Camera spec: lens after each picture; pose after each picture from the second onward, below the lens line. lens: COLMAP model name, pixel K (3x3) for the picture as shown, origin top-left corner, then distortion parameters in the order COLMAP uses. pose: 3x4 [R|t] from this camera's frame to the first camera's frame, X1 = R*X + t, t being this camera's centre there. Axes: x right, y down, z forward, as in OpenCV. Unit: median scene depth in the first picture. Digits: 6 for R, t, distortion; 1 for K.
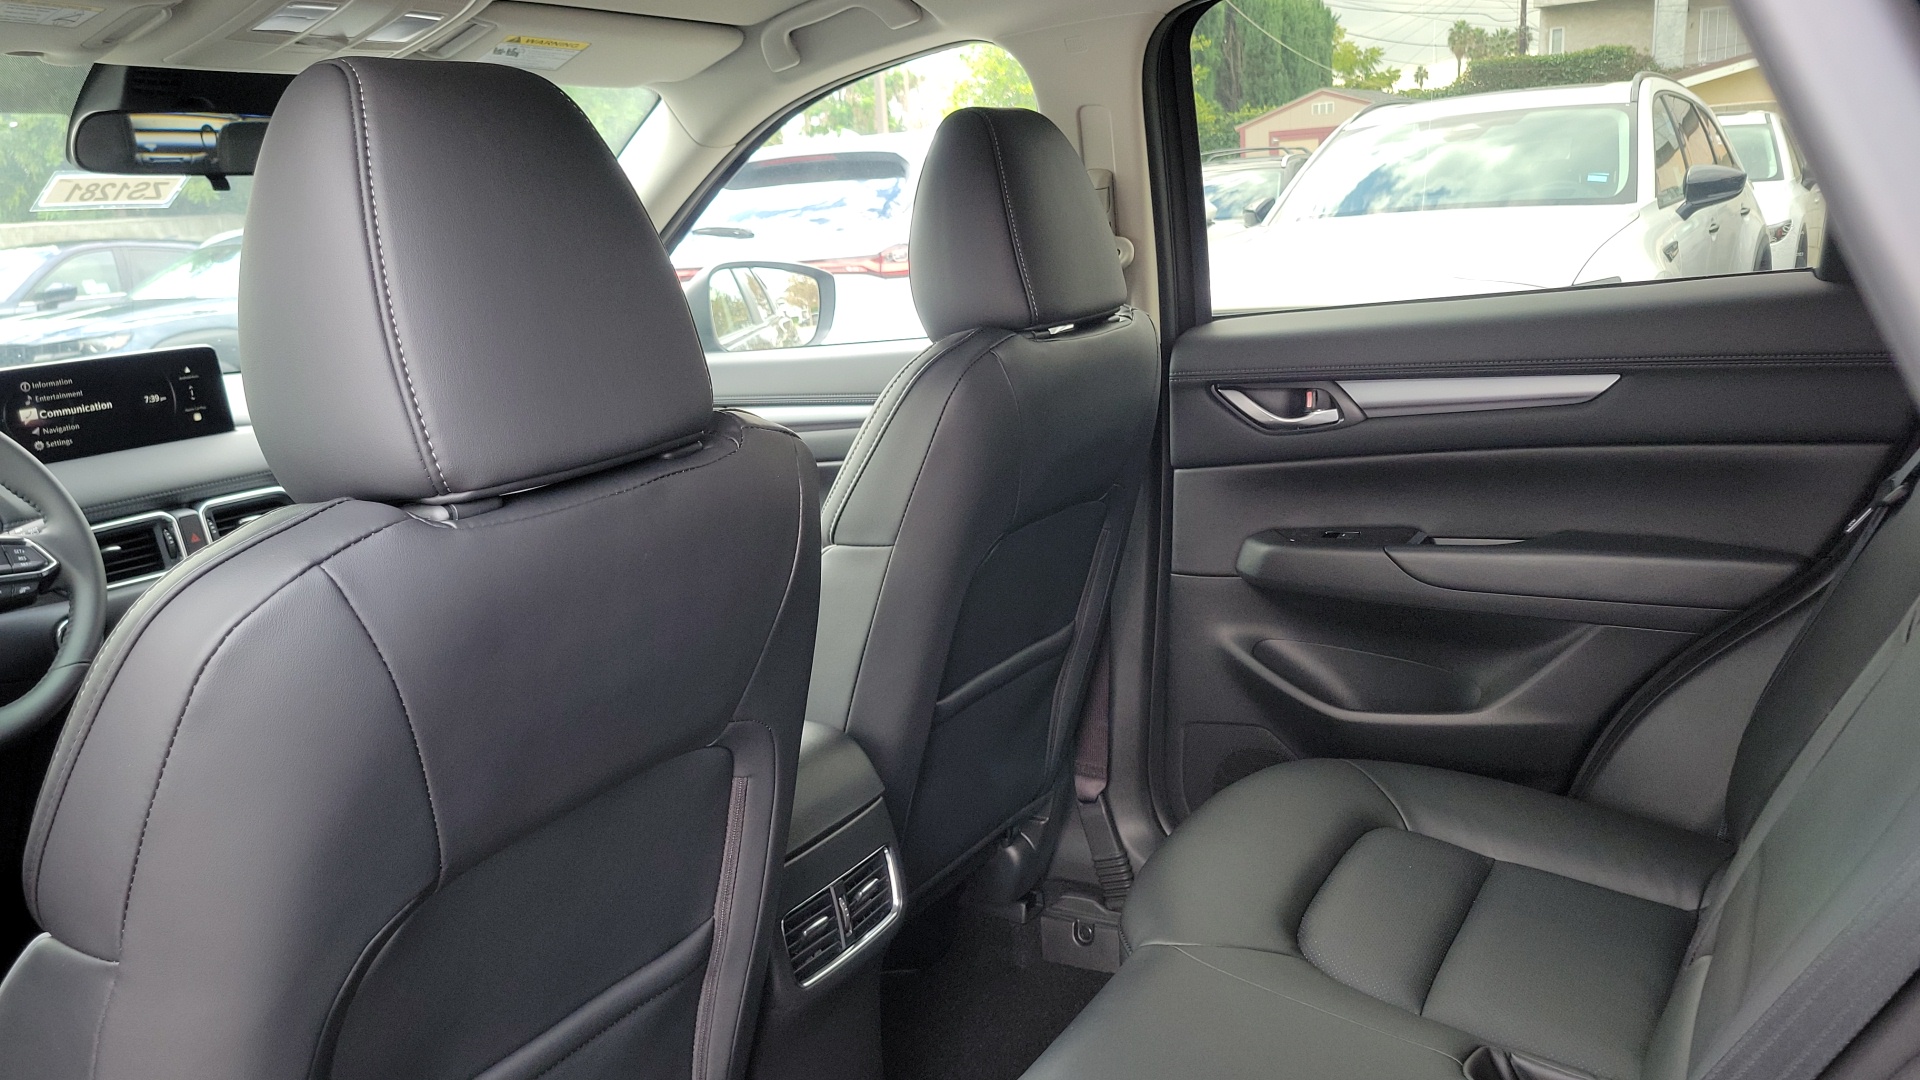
lens RADIAL K [[1480.4, 0, 1003.2], [0, 1480.4, 532.0], [0, 0, 1]] dist [0.026767, -0.014216]
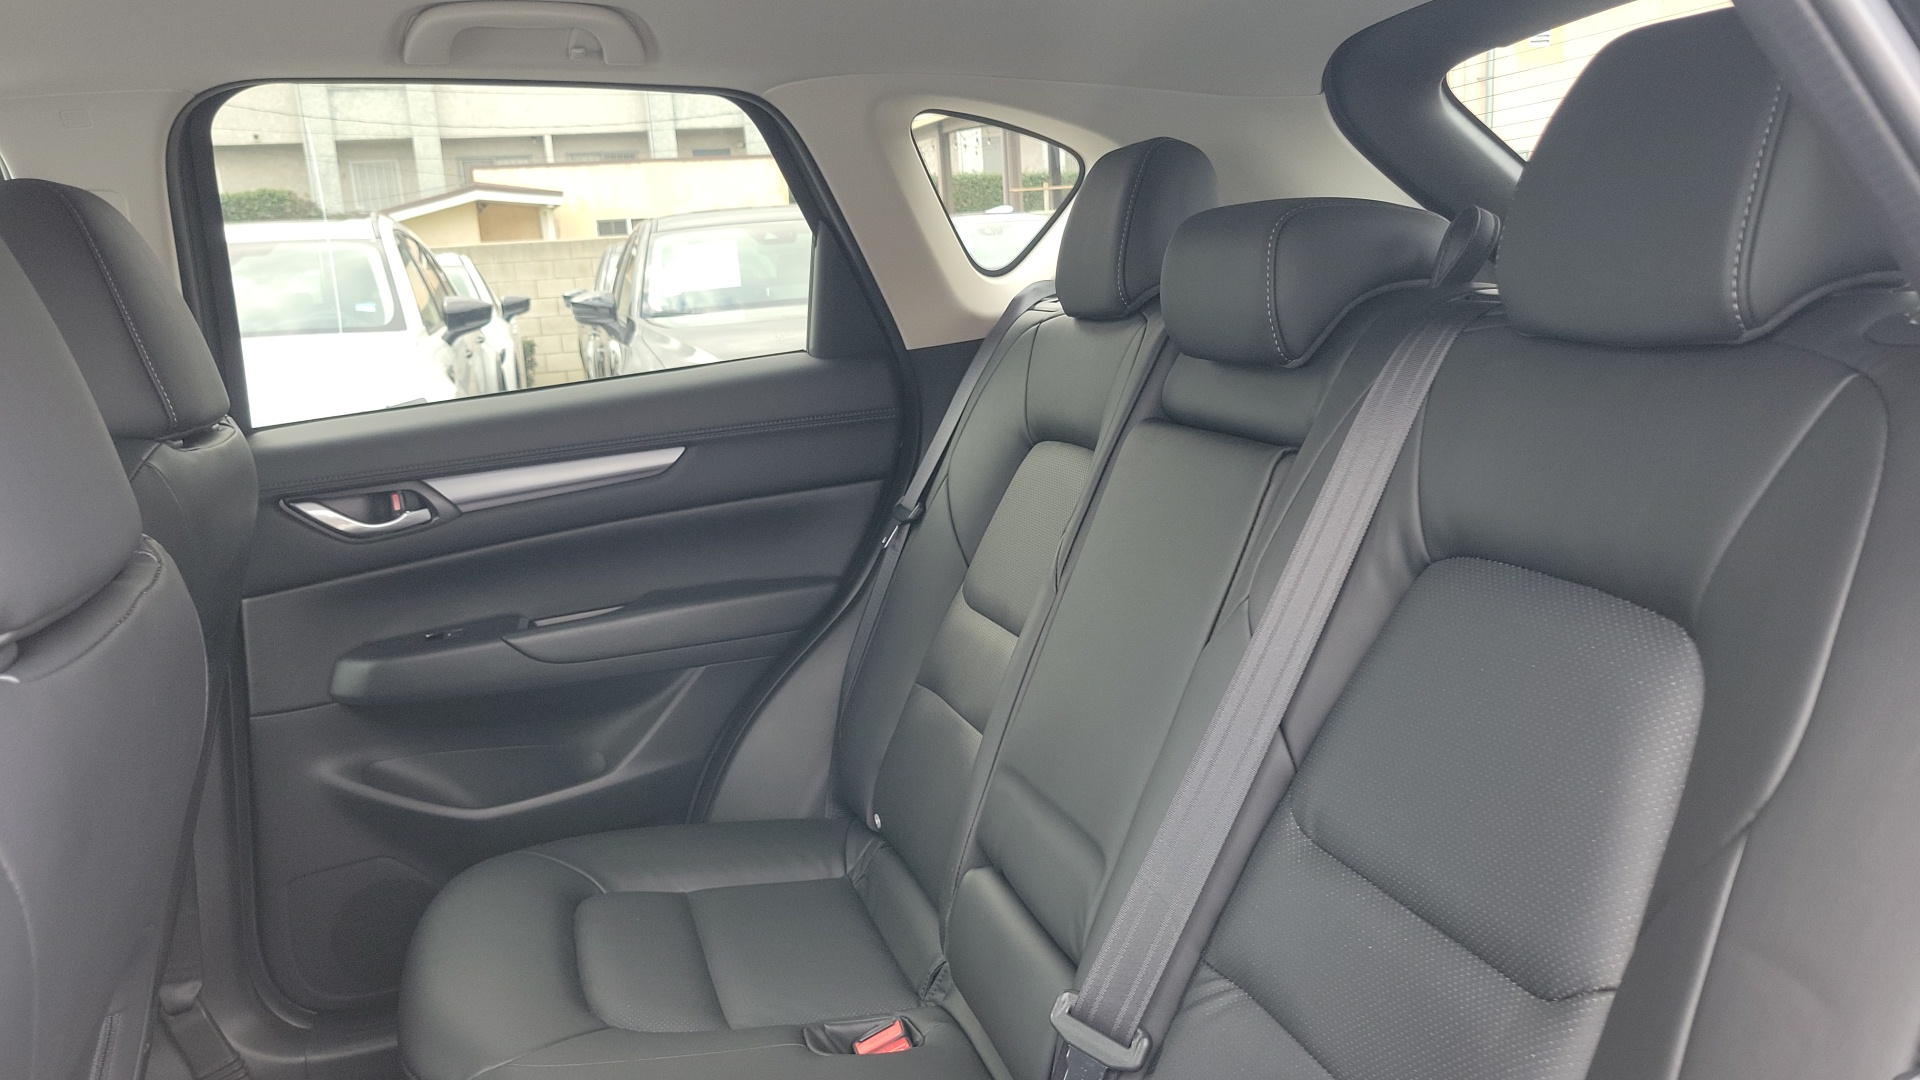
lens RADIAL K [[1480.4, 0, 948.2], [0, 1480.4, 517.0], [0, 0, 1]] dist [0.026767, -0.014216]
pose [[0.642738, -0.108845, 0.758315, -0.295820], [0.190934, 0.981379, -0.020970, 0.009559], [-0.741911, 0.158266, 0.651551, 0.096655]]
